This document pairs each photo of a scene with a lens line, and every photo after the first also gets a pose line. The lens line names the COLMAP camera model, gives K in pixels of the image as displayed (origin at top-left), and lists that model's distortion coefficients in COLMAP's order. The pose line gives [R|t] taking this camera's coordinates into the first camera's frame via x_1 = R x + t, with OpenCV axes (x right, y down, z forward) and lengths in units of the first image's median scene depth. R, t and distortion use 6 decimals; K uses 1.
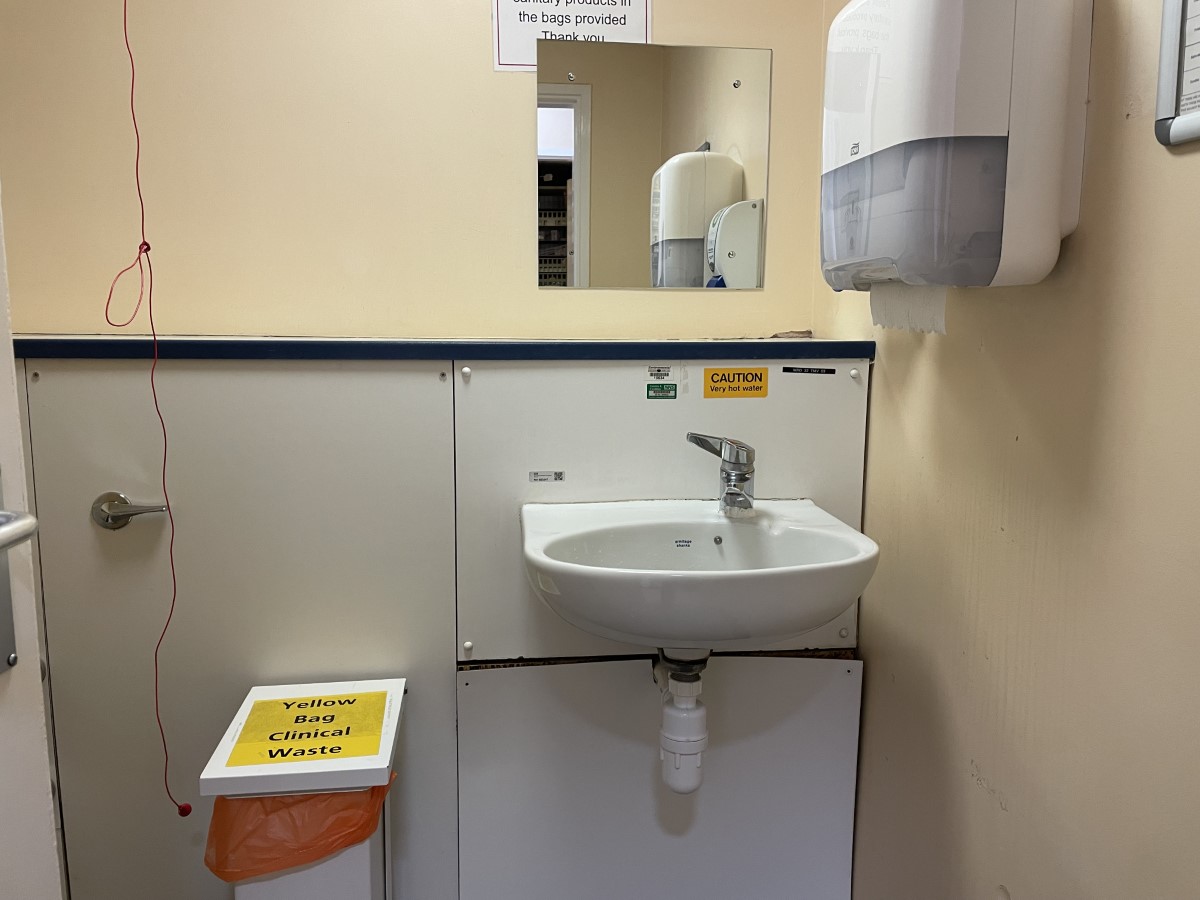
lens RADIAL K [[925.7, 0, 600.2], [0, 925.7, 448.6], [0, 0, 1]] dist [0.007082, -0.015642]
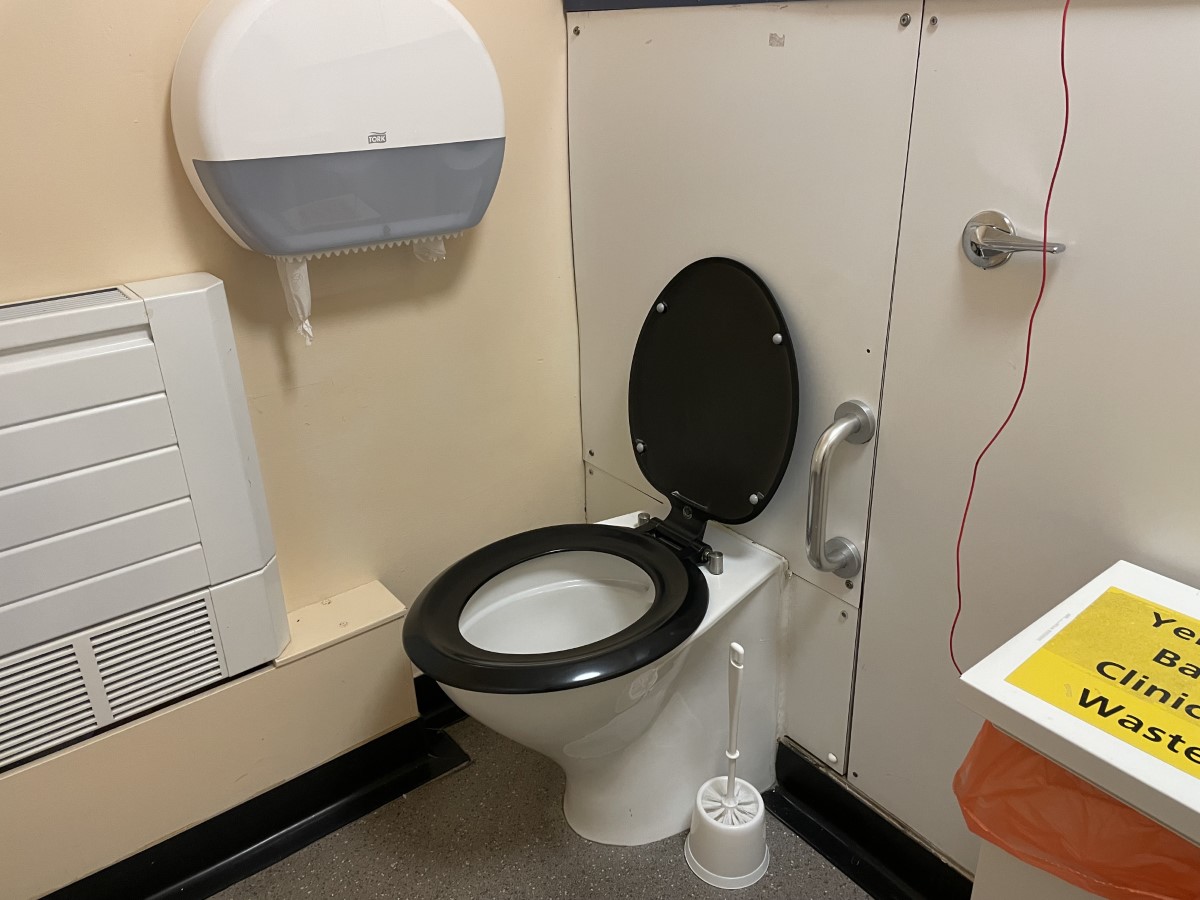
lens RADIAL K [[925.7, 0, 602.8], [0, 925.7, 447.4], [0, 0, 1]] dist [0.007082, -0.015642]
pose [[0.510052, 0.331187, -0.793828, -0.091812], [-0.087595, 0.938103, 0.335097, 0.008289], [0.855672, -0.101381, 0.507491, 0.434402]]
